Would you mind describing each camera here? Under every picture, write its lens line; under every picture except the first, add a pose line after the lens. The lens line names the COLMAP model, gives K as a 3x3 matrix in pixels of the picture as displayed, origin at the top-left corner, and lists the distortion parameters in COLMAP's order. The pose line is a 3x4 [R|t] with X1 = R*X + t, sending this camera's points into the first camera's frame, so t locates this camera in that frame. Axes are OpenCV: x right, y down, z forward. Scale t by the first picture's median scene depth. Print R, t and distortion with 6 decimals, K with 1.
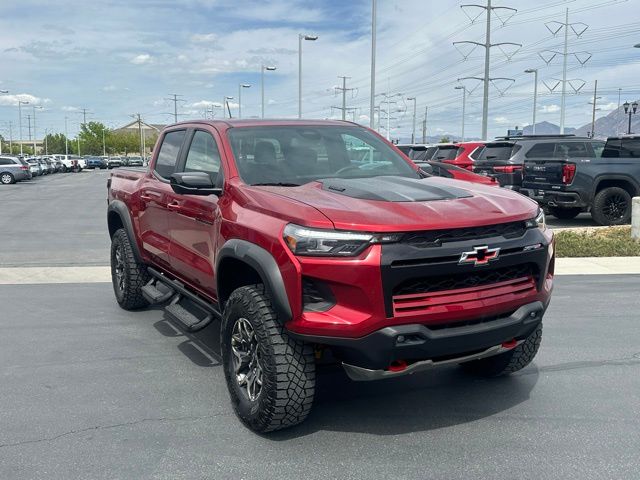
lens RADIAL K [[640.2, 0, 316.0], [0, 640.2, 241.2], [0, 0, 1]] dist [0.162614, -0.311962]
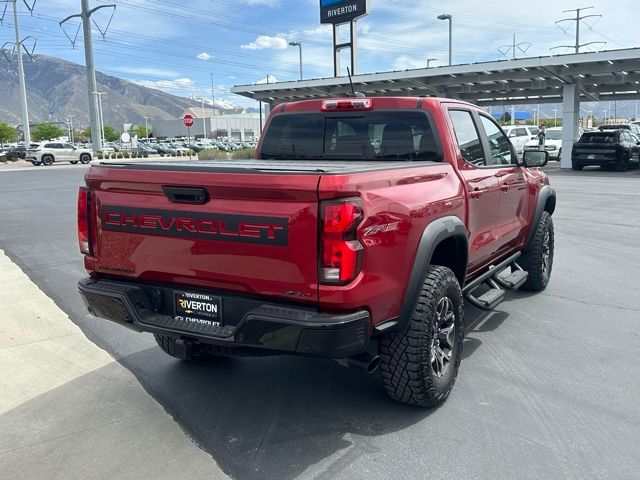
lens RADIAL K [[640.2, 0, 316.0], [0, 640.2, 241.2], [0, 0, 1]] dist [0.162614, -0.311962]
pose [[-0.540347, -0.108194, 0.834458, -1.275150], [0.134030, 0.967971, 0.212295, -0.317326], [-0.830700, 0.226555, -0.508538, 2.447372]]
